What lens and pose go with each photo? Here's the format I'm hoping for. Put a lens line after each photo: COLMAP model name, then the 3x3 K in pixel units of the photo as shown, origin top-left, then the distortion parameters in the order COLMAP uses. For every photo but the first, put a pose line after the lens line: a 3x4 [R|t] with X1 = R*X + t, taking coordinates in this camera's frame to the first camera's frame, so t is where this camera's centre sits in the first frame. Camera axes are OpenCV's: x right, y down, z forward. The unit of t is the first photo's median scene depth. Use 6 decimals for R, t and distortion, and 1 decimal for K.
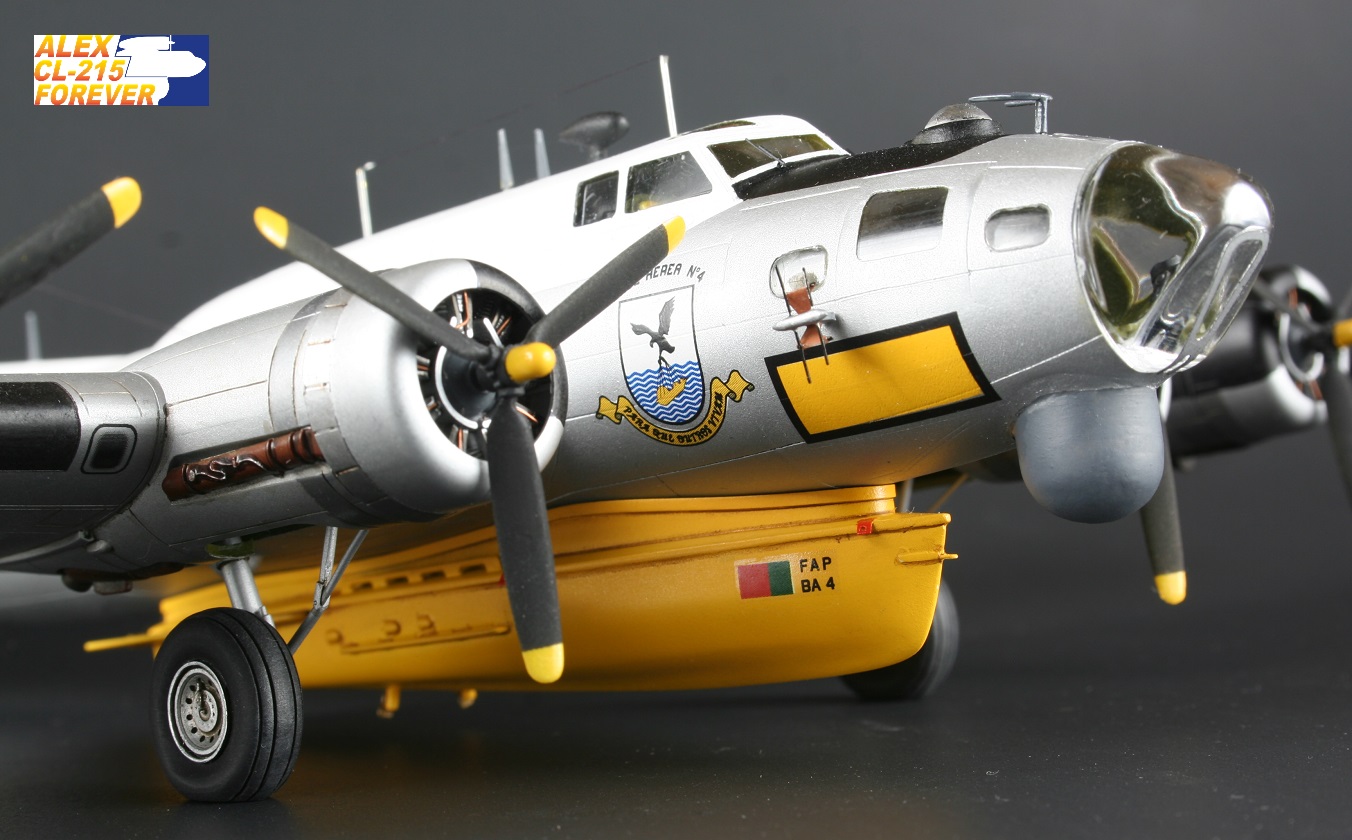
lens RADIAL K [[2875.8, 0, 676.0], [0, 2875.8, 420.0], [0, 0, 1]] dist [0.111456, 0.239921]
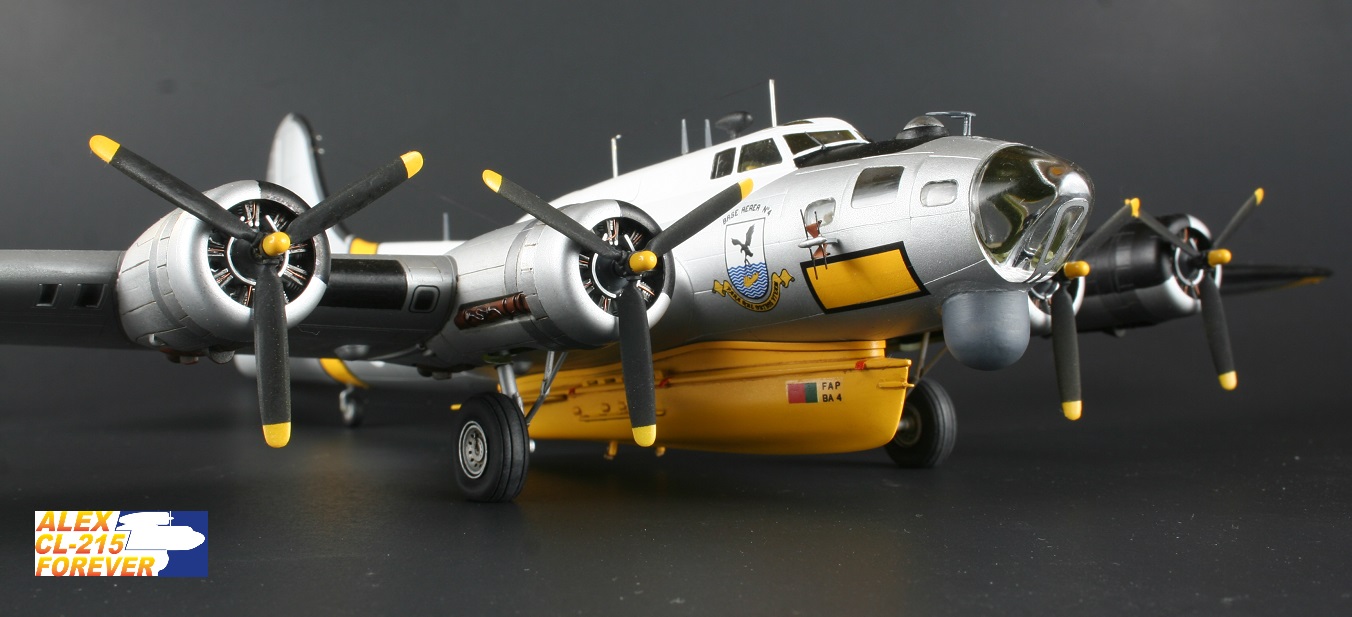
lens RADIAL K [[1846.3, 0, 675.8], [0, 1846.3, 266.9], [0, 0, 1]] dist [-0.031105, -0.009440]
pose [[0.979934, 0.042818, -0.194670, 0.169346], [-0.042494, 0.999080, 0.005843, -0.022151], [0.194741, 0.002546, 0.980851, -0.079744]]
